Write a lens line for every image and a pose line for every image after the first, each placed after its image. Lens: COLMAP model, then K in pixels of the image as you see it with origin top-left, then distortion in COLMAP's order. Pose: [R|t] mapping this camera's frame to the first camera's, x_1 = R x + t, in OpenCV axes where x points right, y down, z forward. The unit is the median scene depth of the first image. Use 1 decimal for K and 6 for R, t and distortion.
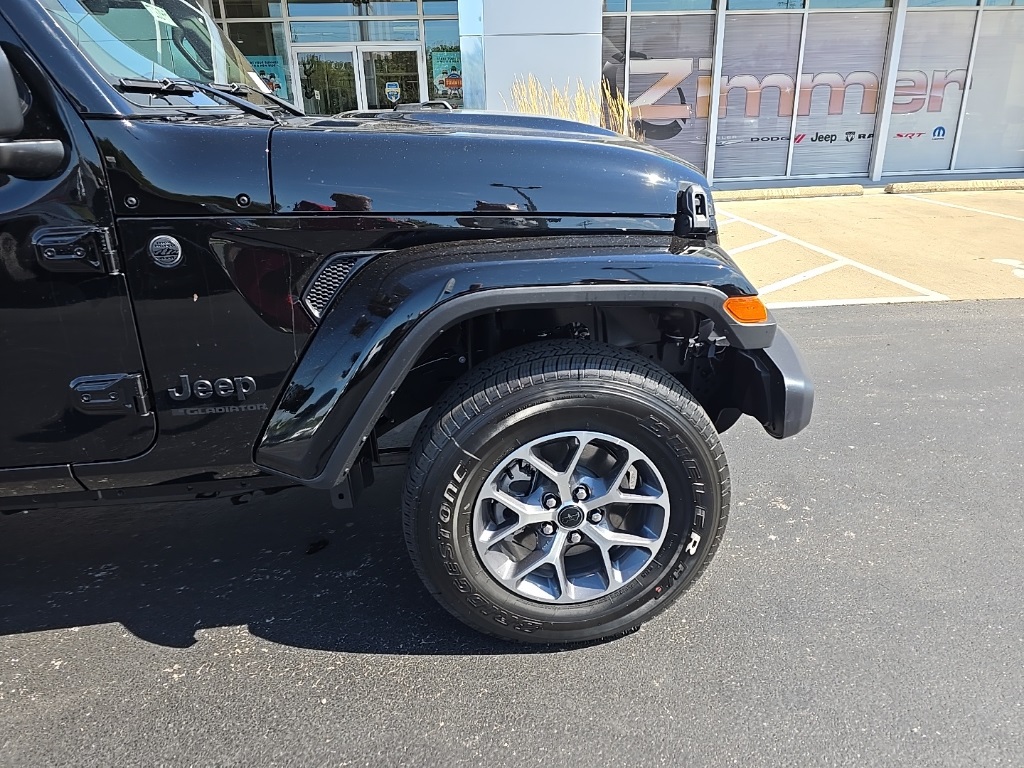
lens RADIAL K [[702.1, 0, 512.0], [0, 702.1, 384.0], [0, 0, 1]] dist [0.053722, -0.051992]
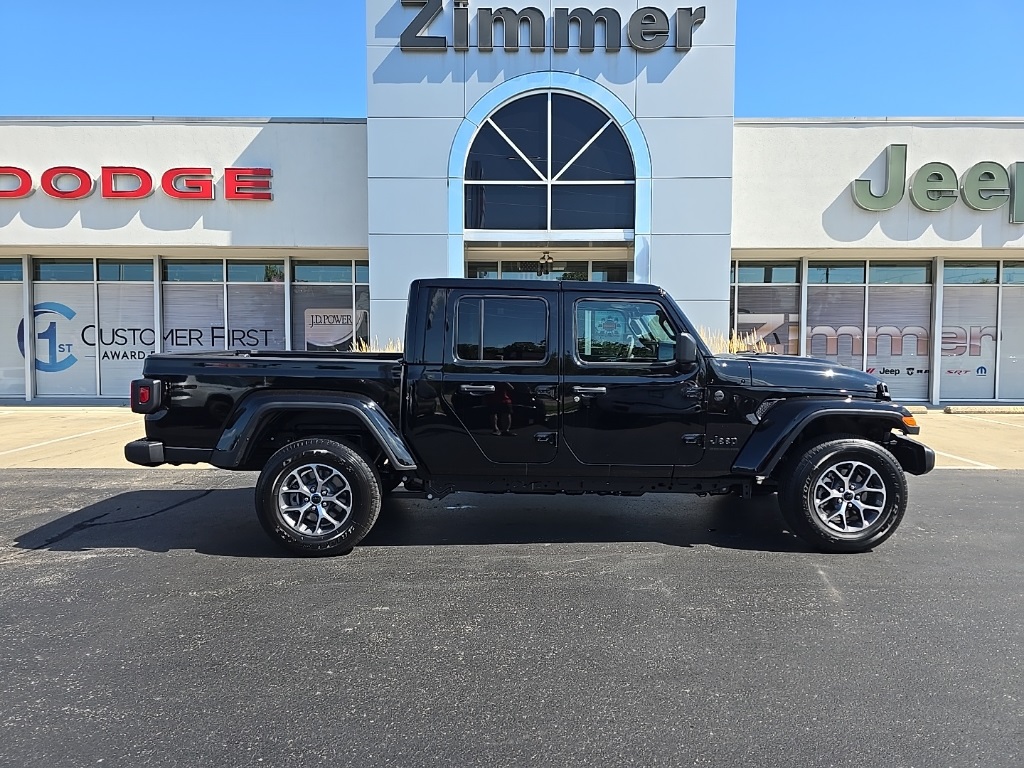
lens RADIAL K [[702.1, 0, 512.0], [0, 702.1, 384.0], [0, 0, 1]] dist [0.053722, -0.051992]
pose [[0.996791, 0.031242, -0.073705, -0.170109], [-0.051914, 0.953130, -0.298075, 0.109354], [0.060939, 0.300945, 0.951693, -0.303210]]
